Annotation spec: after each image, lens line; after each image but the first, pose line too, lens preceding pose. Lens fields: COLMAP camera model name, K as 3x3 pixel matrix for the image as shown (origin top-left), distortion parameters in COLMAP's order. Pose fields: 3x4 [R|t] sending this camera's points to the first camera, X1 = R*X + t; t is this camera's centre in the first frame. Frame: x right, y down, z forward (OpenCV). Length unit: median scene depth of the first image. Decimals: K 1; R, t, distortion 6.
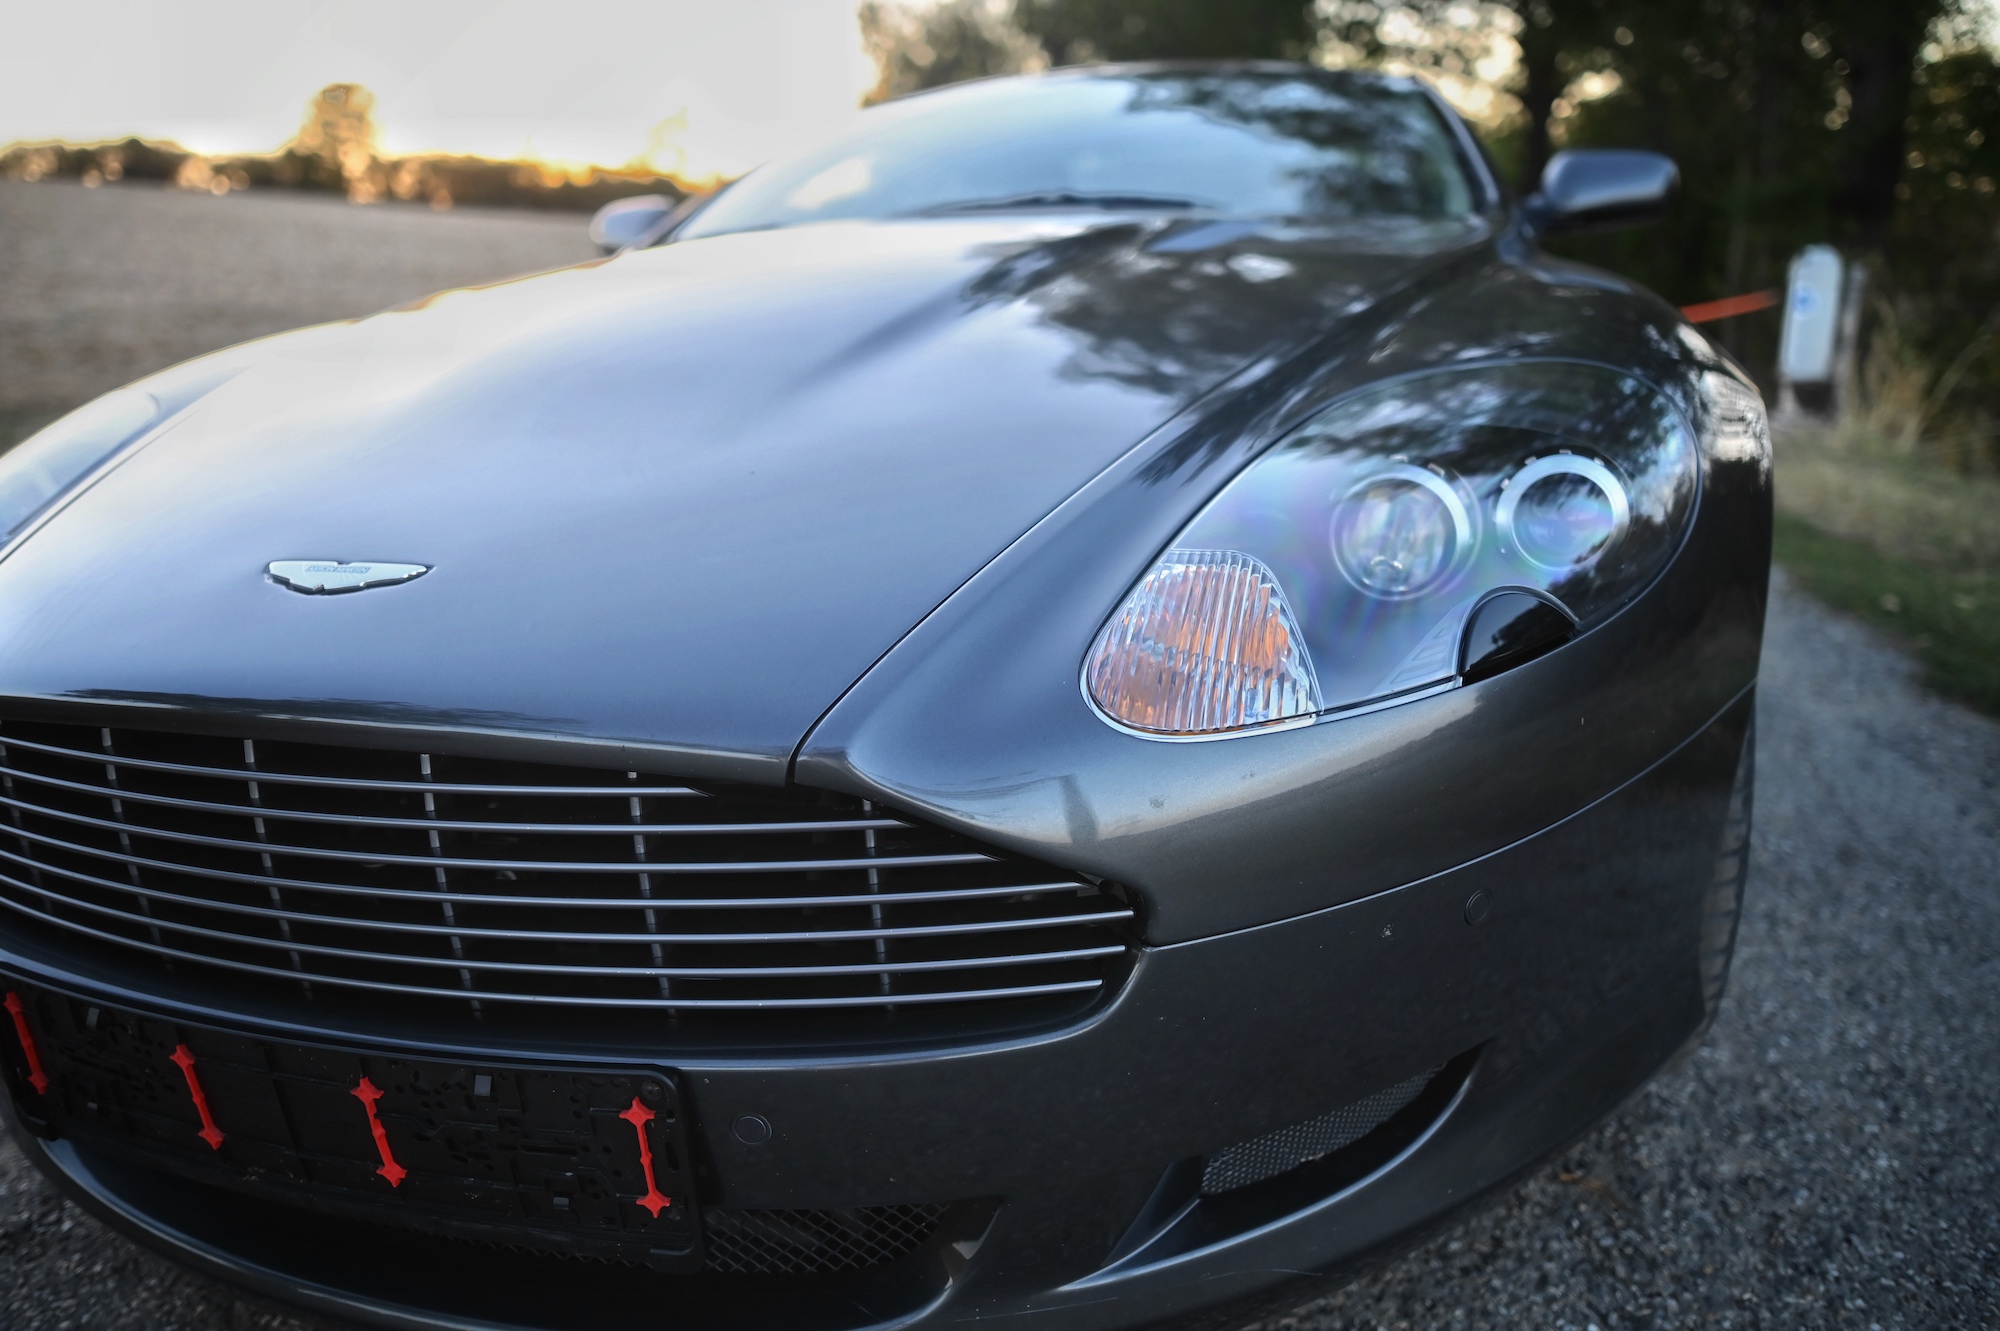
lens RADIAL K [[1393.3, 0, 991.2], [0, 1393.3, 652.3], [0, 0, 1]] dist [-0.039306, 0.008120]
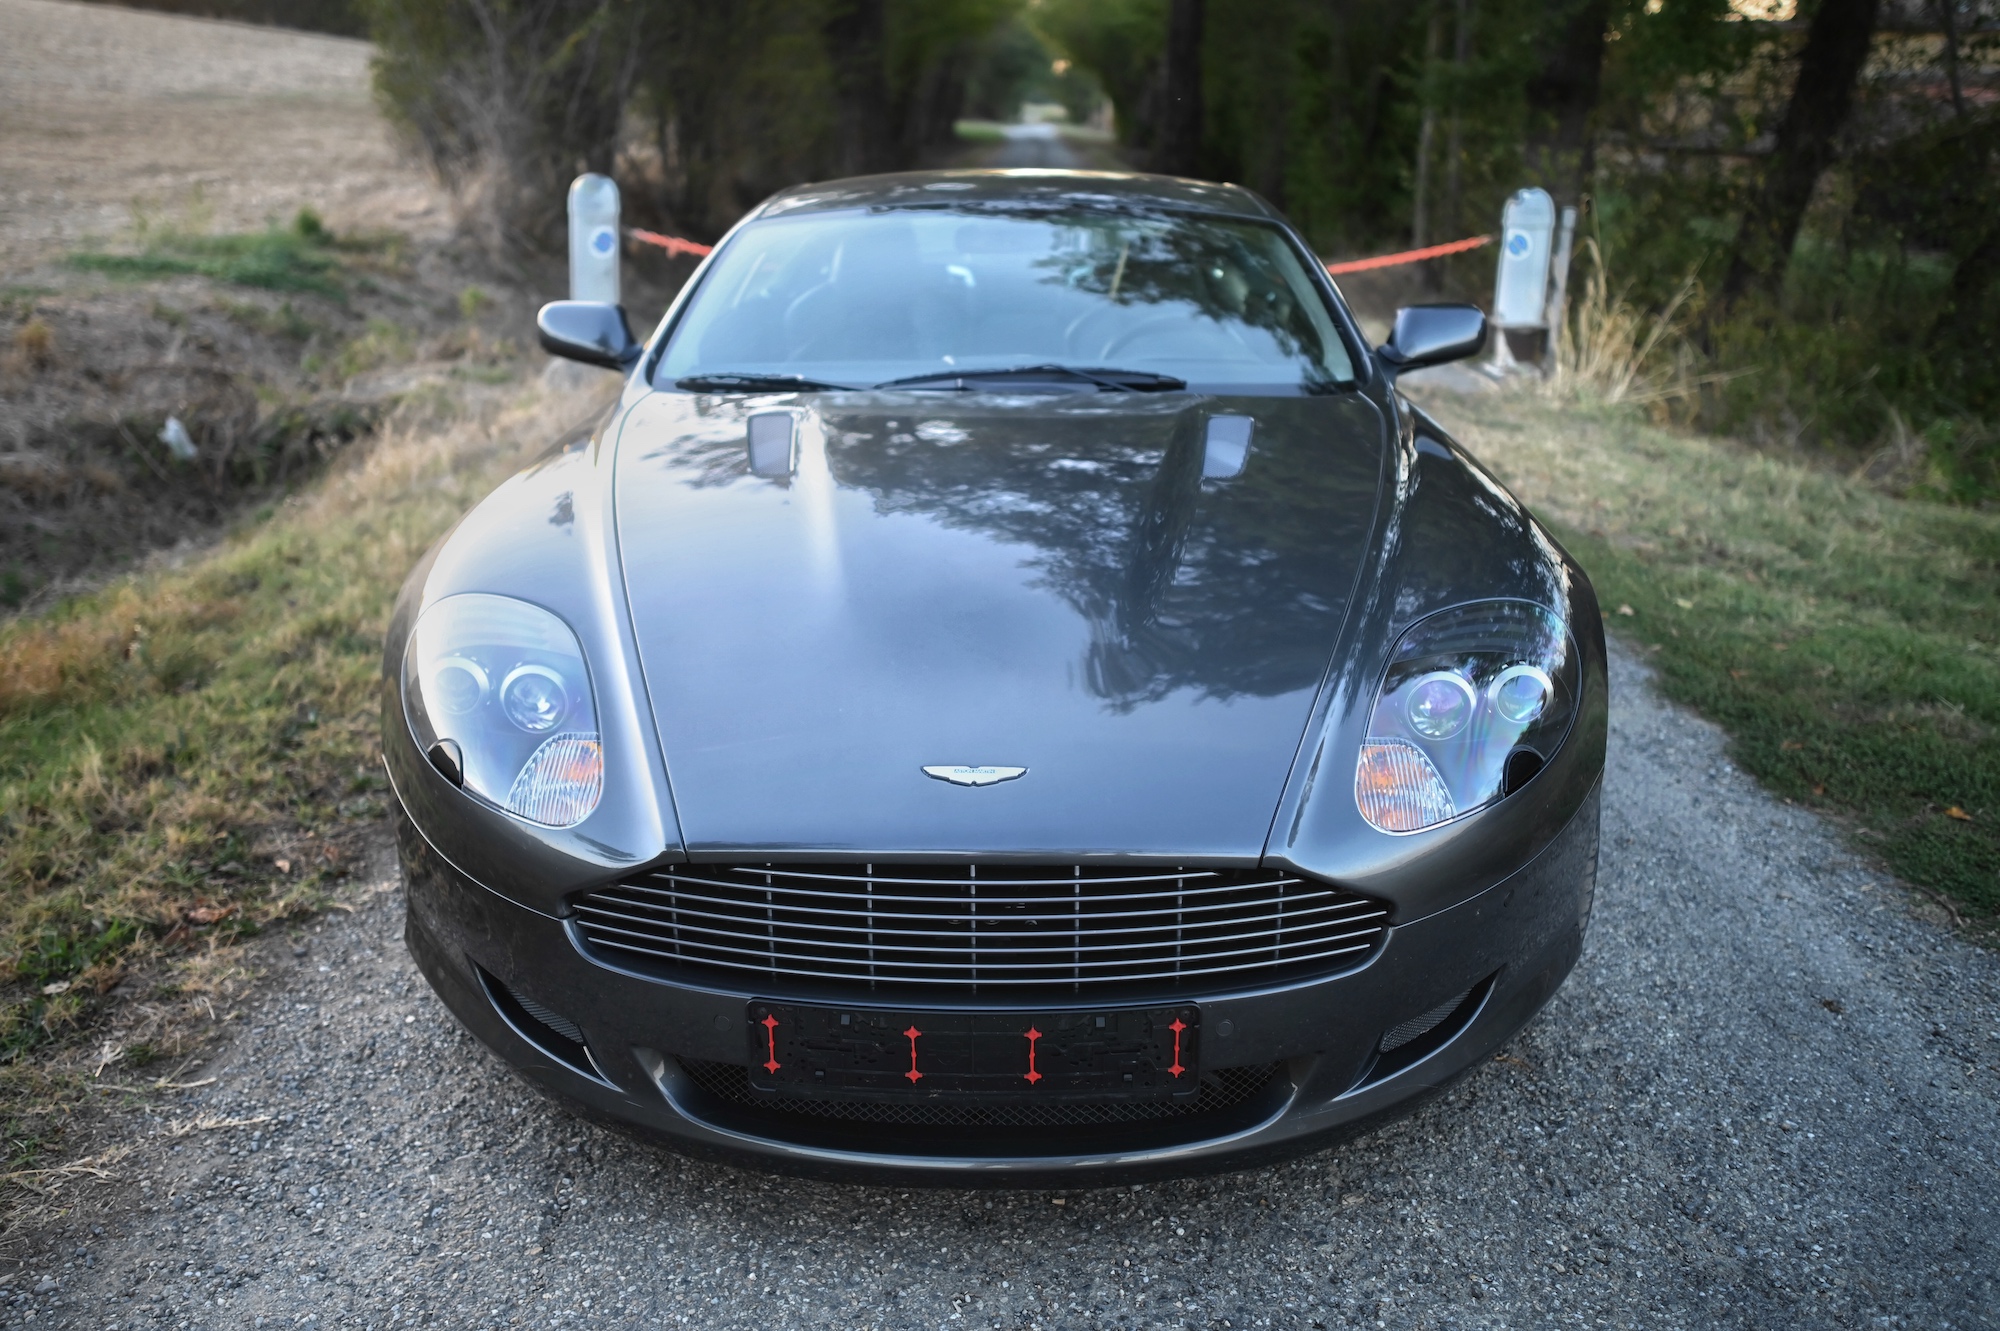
lens RADIAL K [[1793.6, 0, 991.6], [0, 1793.6, 668.5], [0, 0, 1]] dist [0.053661, -0.004195]
pose [[0.965252, -0.046416, 0.257165, -0.647682], [0.036881, 0.998446, 0.041781, -0.182710], [-0.258705, -0.030845, 0.965464, -0.844486]]
